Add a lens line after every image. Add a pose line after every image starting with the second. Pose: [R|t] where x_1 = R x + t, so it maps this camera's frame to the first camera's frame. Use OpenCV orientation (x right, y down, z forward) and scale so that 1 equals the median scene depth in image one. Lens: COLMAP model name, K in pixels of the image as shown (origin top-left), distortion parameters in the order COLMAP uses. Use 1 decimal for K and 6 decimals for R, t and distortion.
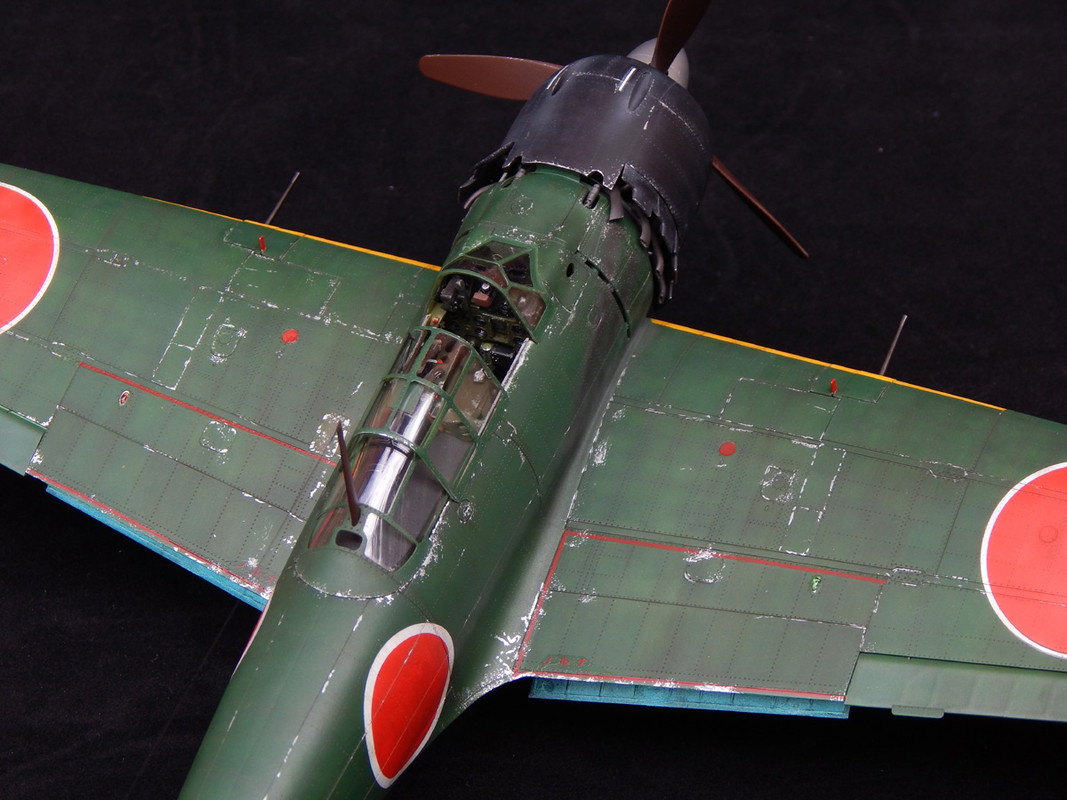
lens RADIAL K [[3573.3, 0, 536.6], [0, 3573.3, 399.6], [0, 0, 1]] dist [0.216425, 0.000000]
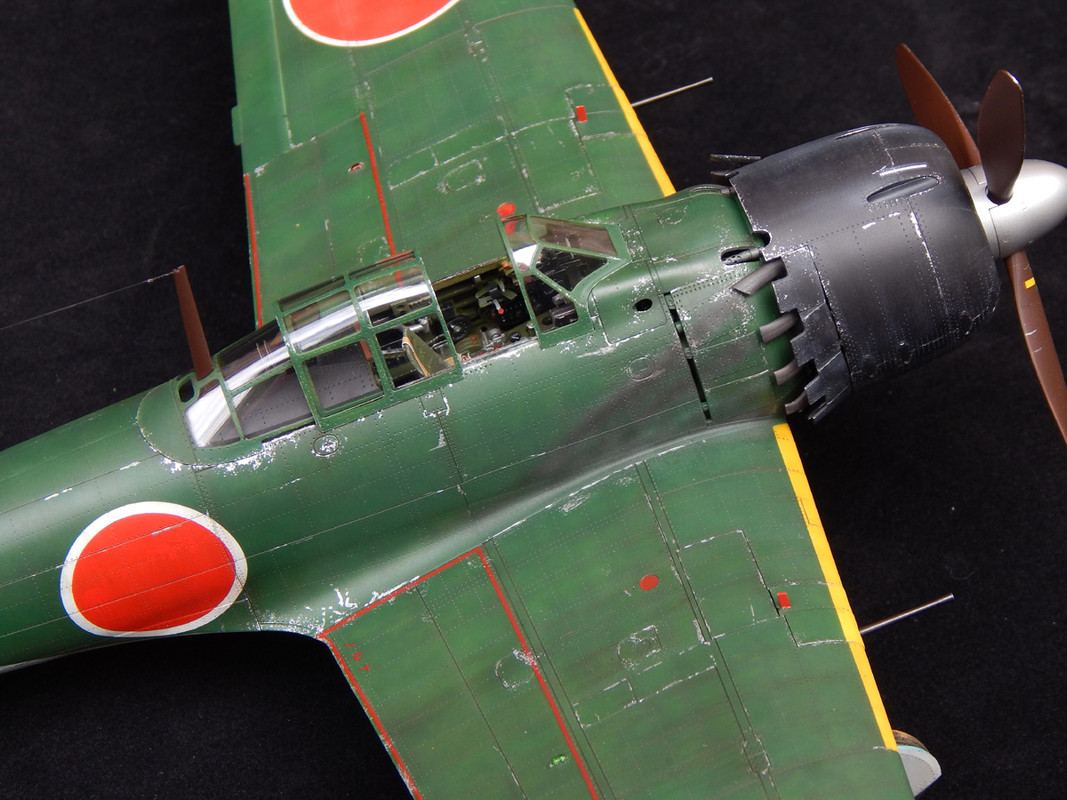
lens RADIAL K [[3573.3, 0, 526.7], [0, 3573.3, 398.5], [0, 0, 1]] dist [0.216425, 0.000000]
pose [[0.623197, 0.568871, -0.536668, 0.466653], [-0.508430, 0.816118, 0.274683, -0.240360], [0.594243, 0.101676, 0.797833, 0.305642]]
